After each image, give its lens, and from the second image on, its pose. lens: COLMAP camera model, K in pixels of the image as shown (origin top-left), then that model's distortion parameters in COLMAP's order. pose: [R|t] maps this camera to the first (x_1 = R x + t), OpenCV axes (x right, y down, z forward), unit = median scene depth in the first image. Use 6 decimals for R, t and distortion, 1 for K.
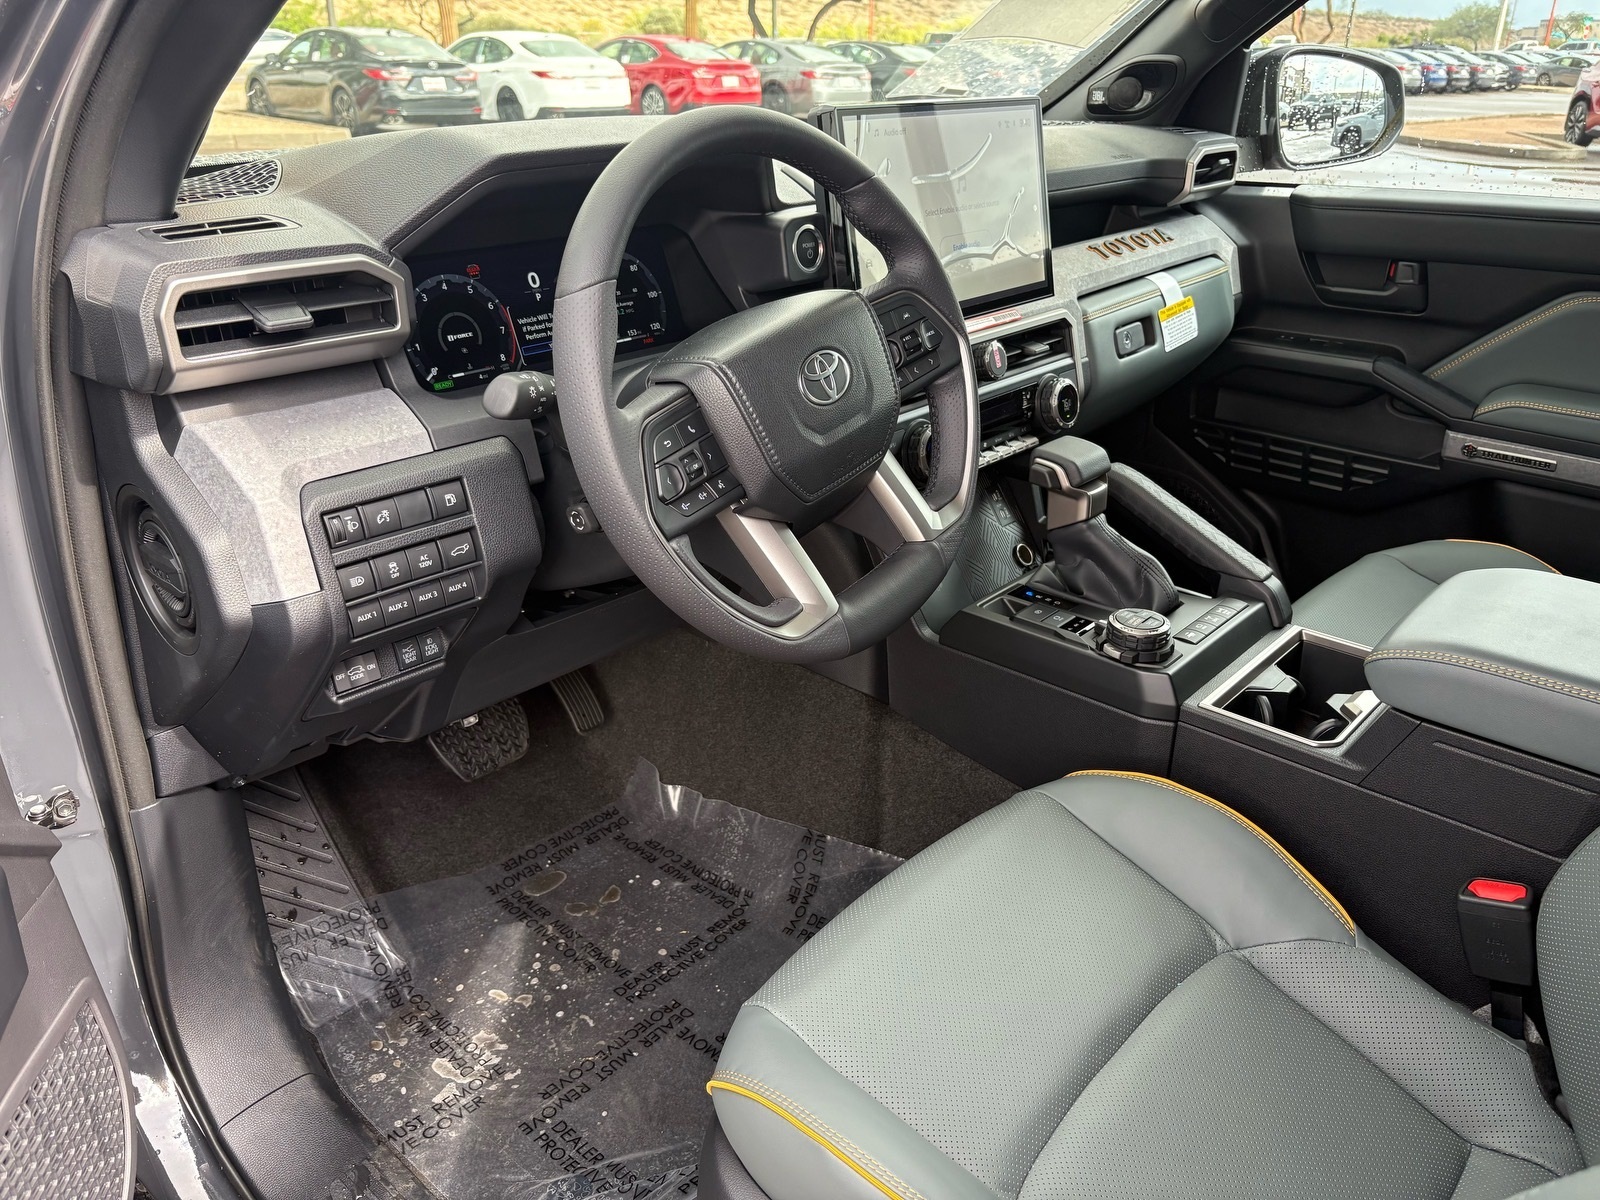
lens RADIAL K [[1238.8, 0, 800.9], [0, 1238.8, 612.8], [0, 0, 1]] dist [0.047826, -0.056259]
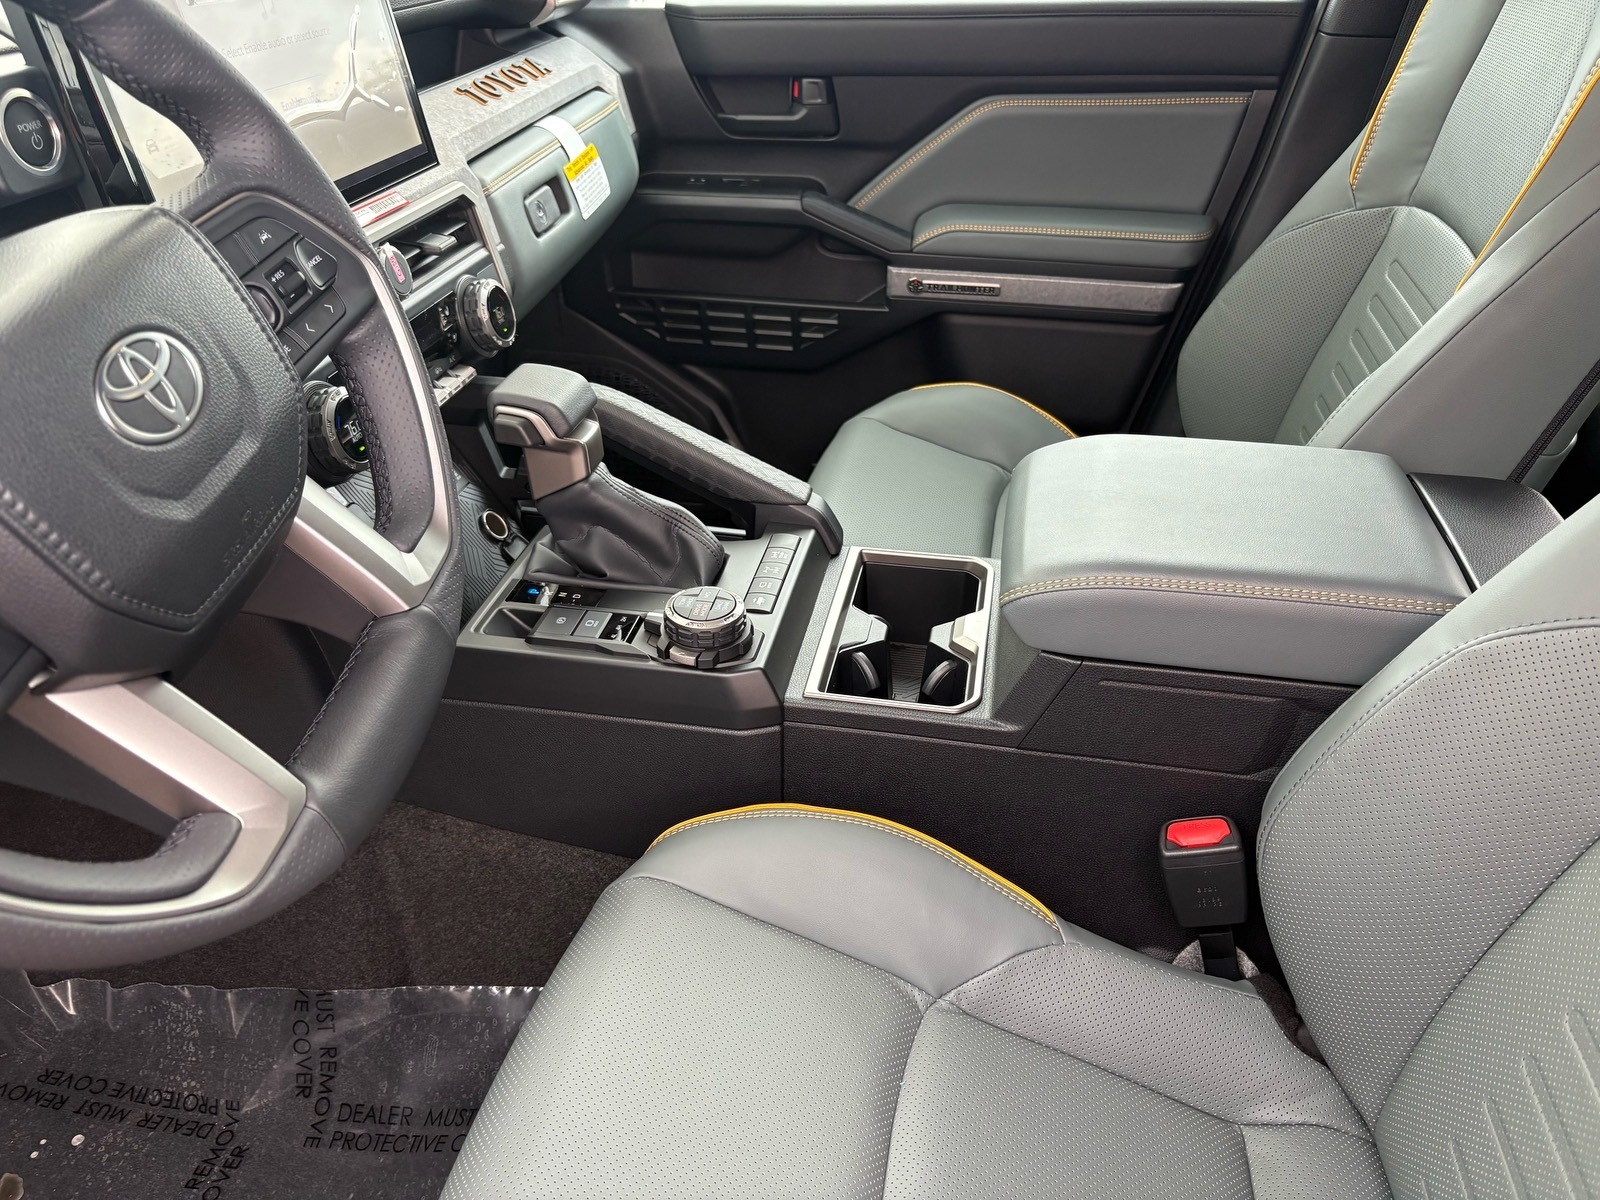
lens RADIAL K [[1238.8, 0, 800.9], [0, 1238.8, 612.8], [0, 0, 1]] dist [0.047826, -0.056259]
pose [[0.857692, -0.271335, 0.436739, -0.001308], [0.220098, 0.961411, 0.165061, -0.090571], [-0.464673, -0.045446, 0.884315, 0.294345]]
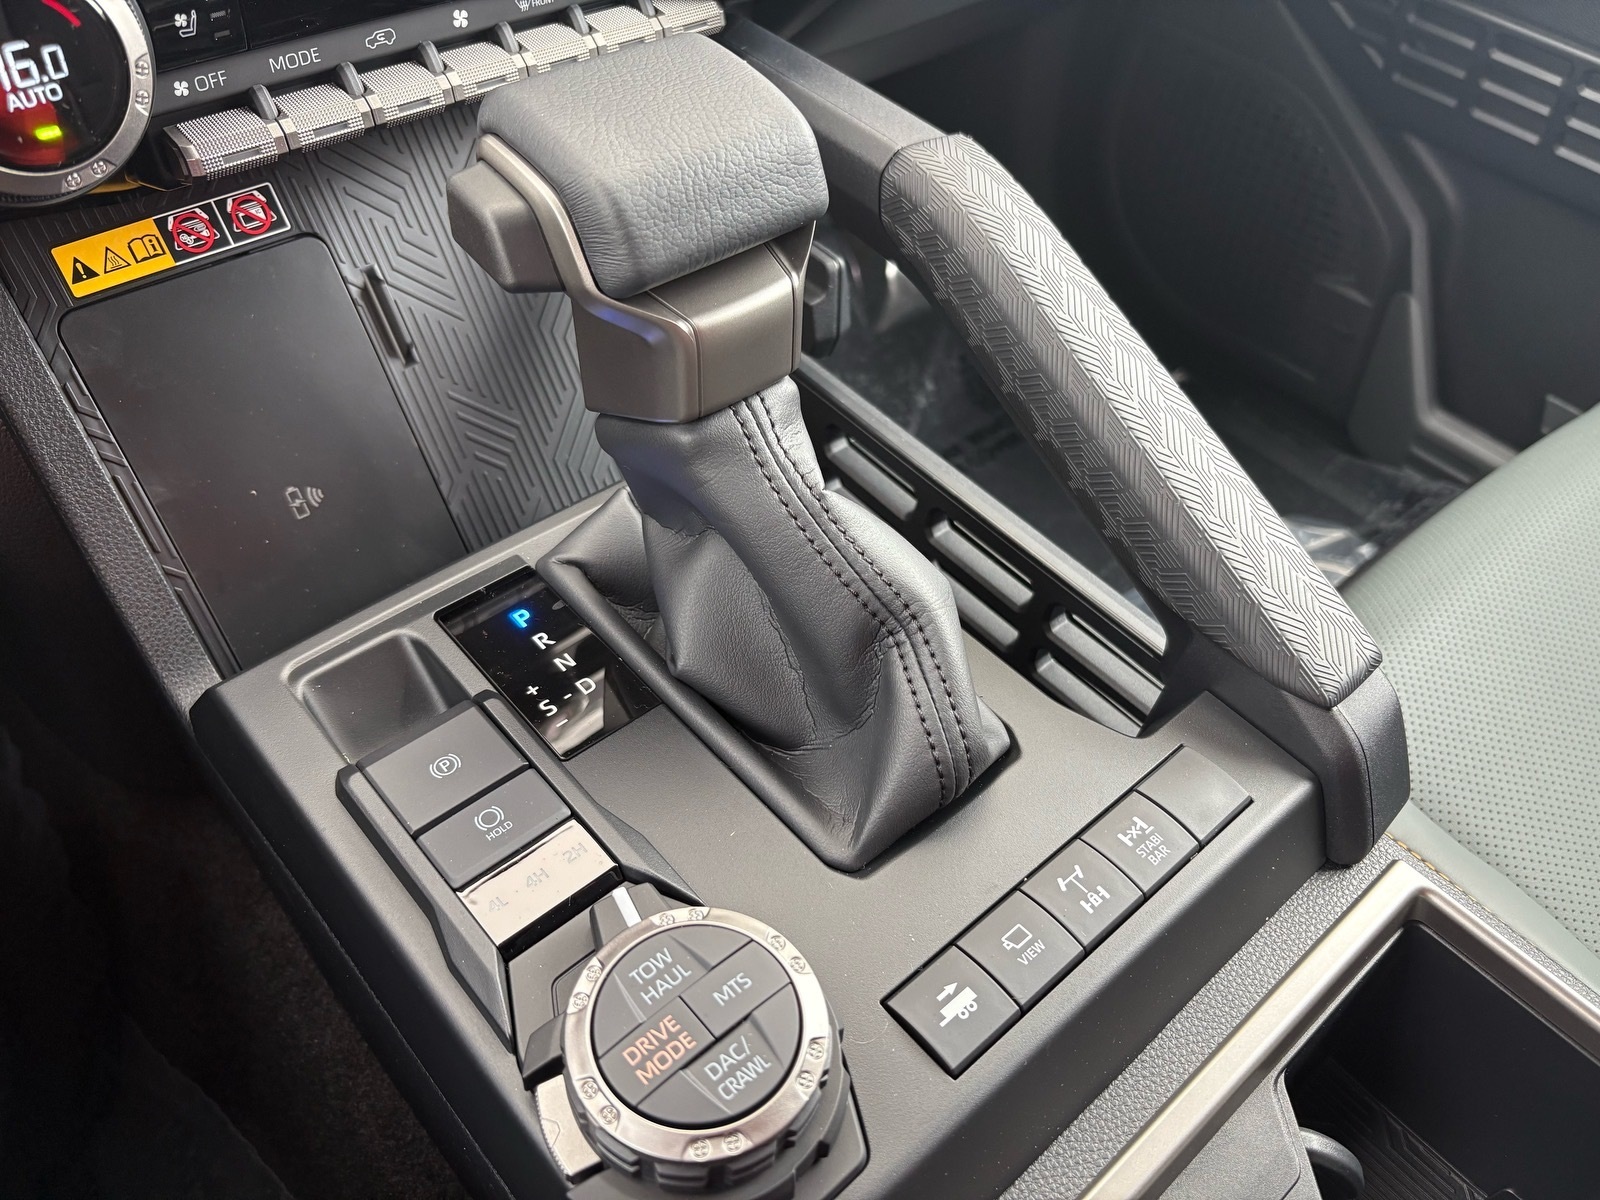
lens RADIAL K [[1201.2, 0, 801.8], [0, 1201.2, 604.8], [0, 0, 1]] dist [0.045334, -0.064591]
pose [[0.989825, 0.136849, -0.038967, 0.268220], [-0.111296, 0.915252, 0.387205, -0.138249], [0.088653, -0.378928, 0.921170, 0.765524]]
